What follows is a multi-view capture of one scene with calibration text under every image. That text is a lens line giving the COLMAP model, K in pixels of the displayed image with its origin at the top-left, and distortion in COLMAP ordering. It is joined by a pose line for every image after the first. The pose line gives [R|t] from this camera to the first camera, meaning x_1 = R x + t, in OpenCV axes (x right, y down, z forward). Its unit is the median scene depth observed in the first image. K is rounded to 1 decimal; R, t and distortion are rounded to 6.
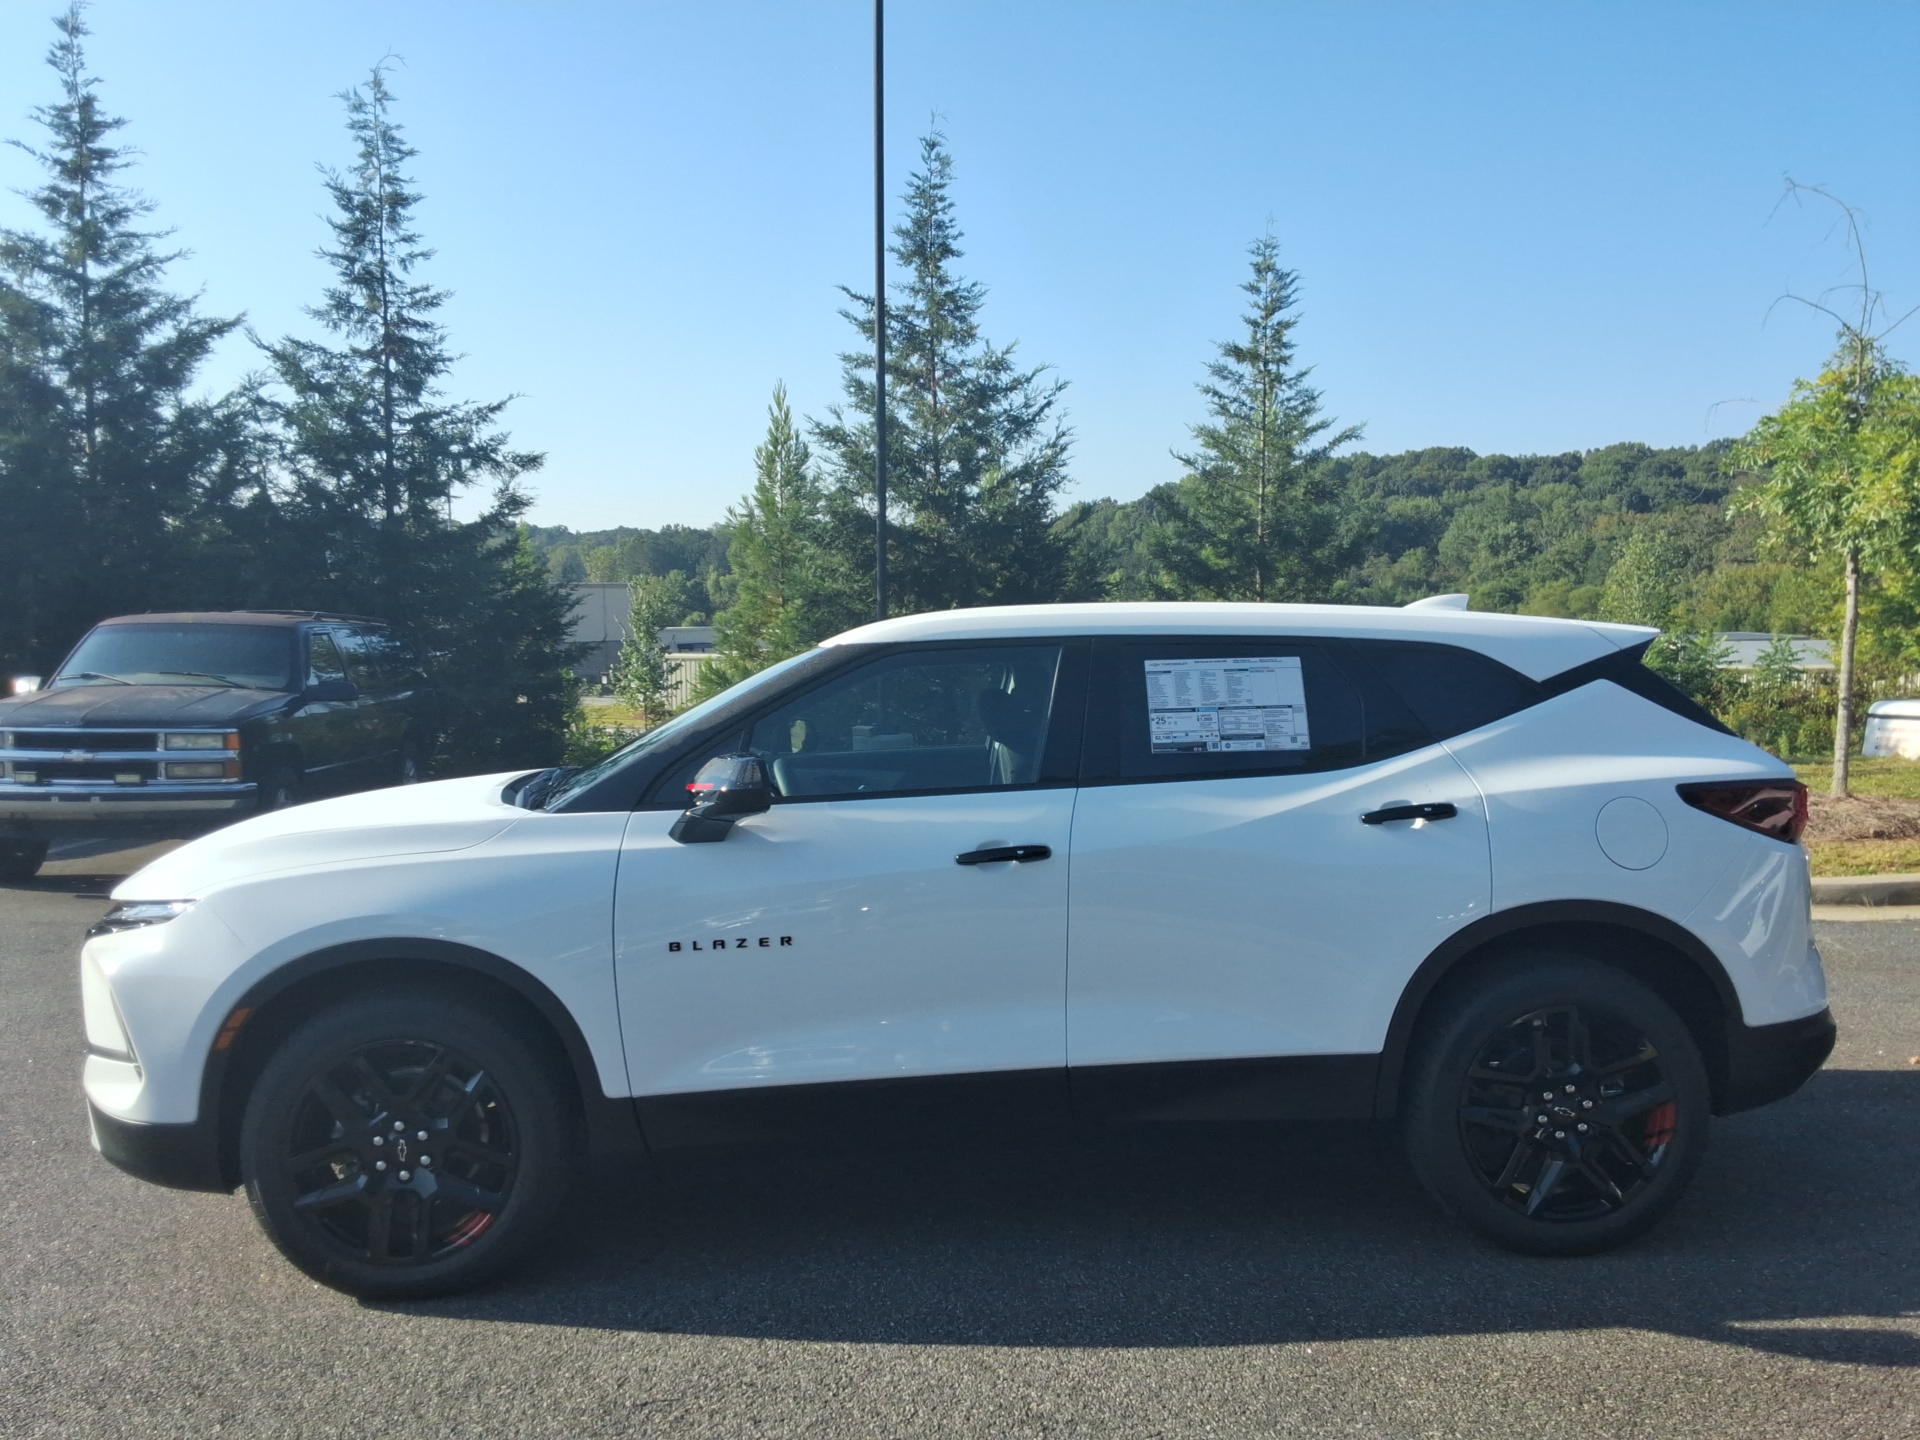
lens RADIAL K [[1538.4, 0, 963.5], [0, 1538.4, 744.4], [0, 0, 1]] dist [0.127880, -0.212105]
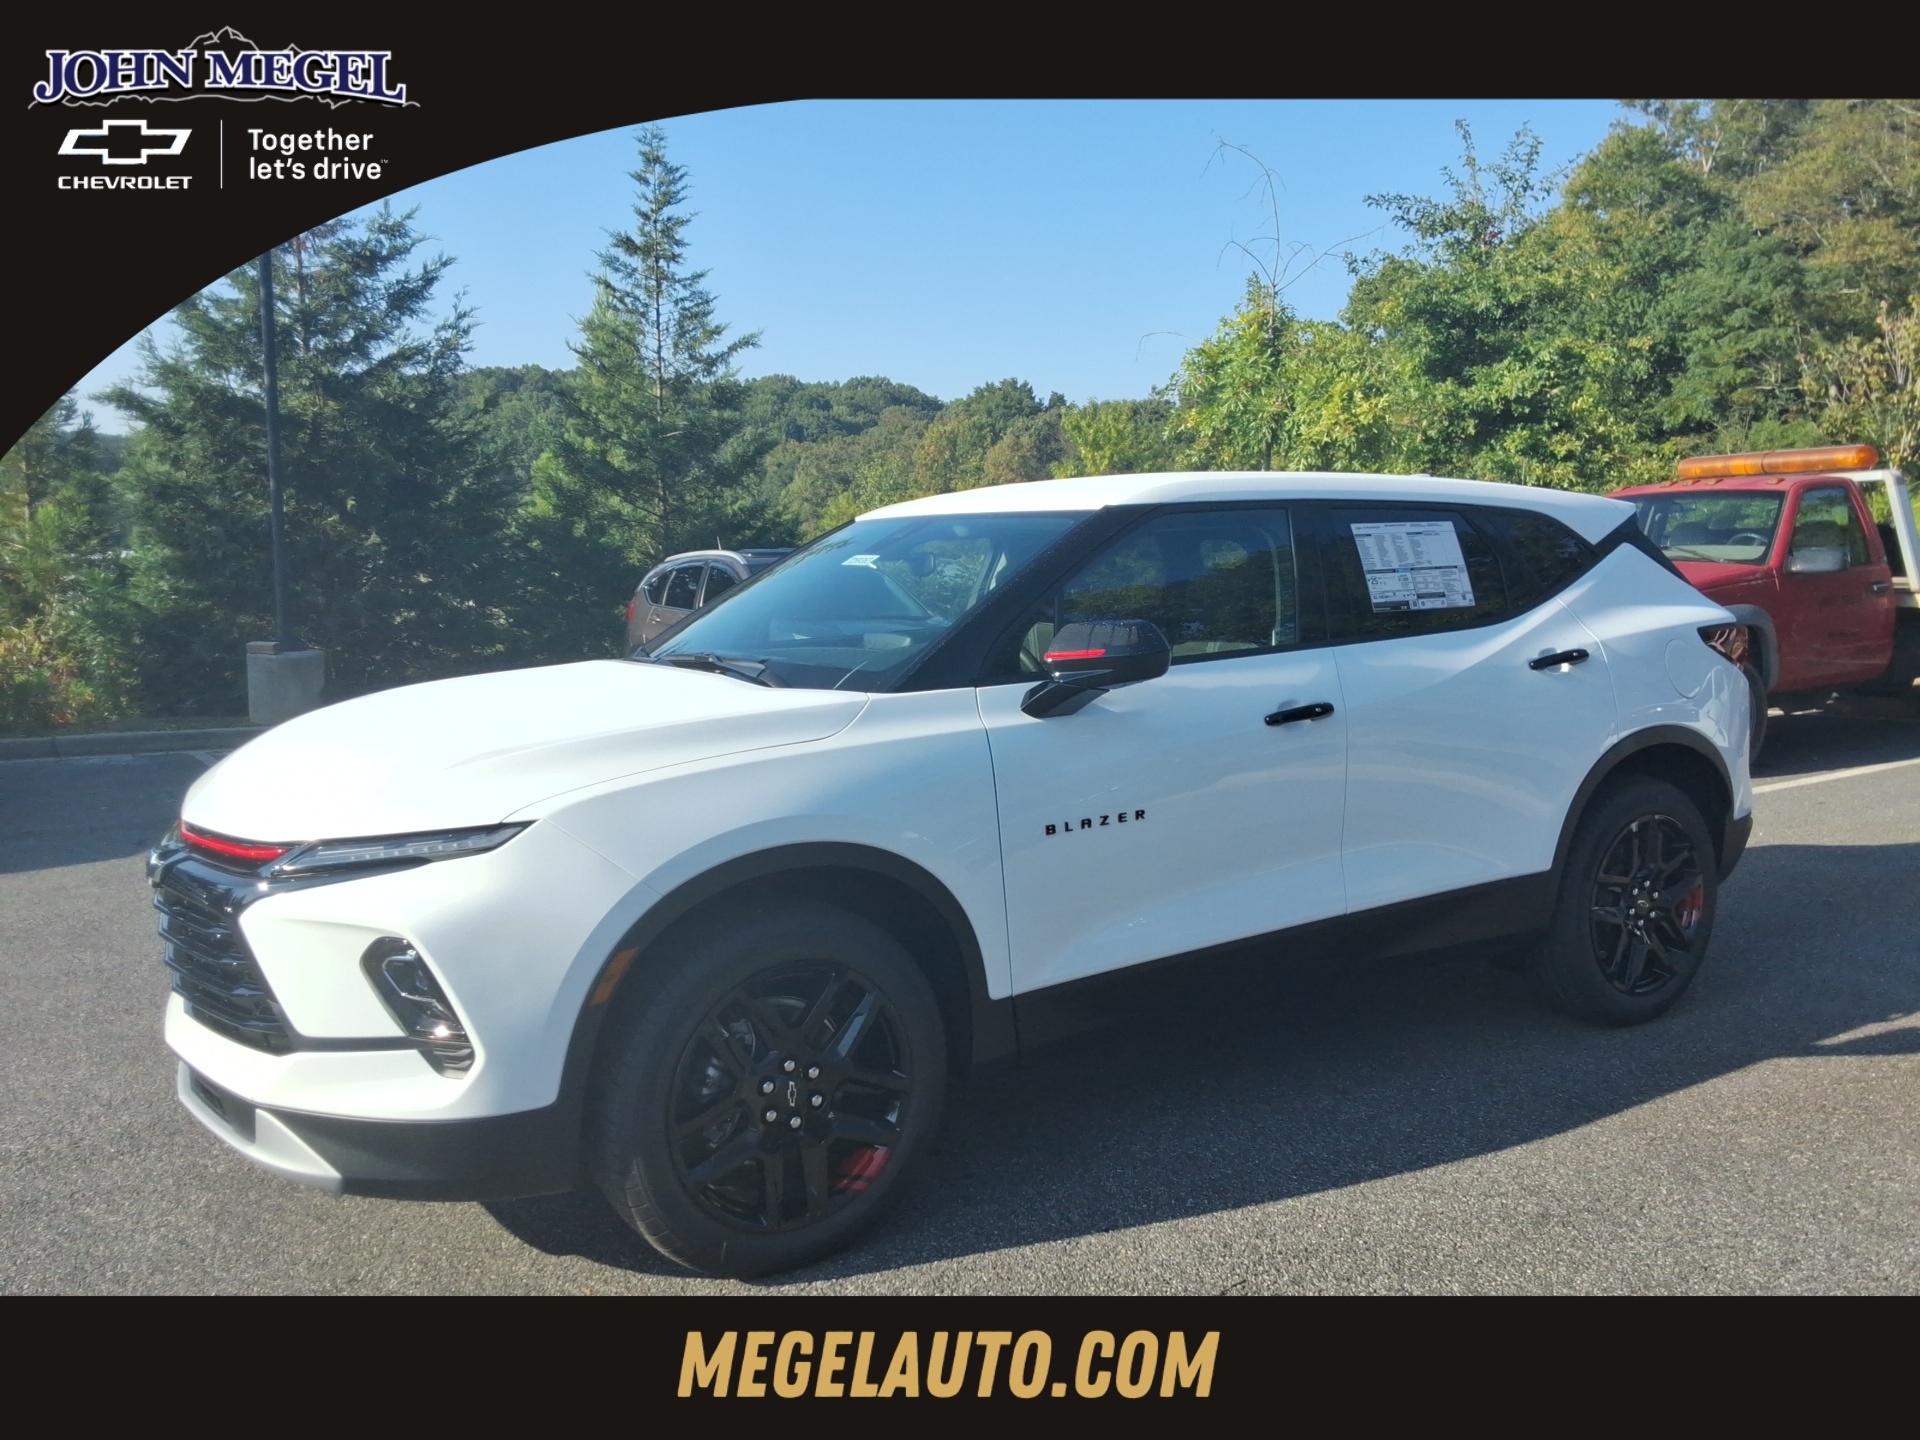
lens RADIAL K [[1507.7, 0, 1036.3], [0, 1507.7, 758.8], [0, 0, 1]] dist [0.180818, -0.380214]
pose [[0.869052, -0.067049, 0.490156, -0.583305], [0.034939, 0.996618, 0.074380, 0.019795], [-0.493486, -0.047515, 0.868455, 0.207438]]
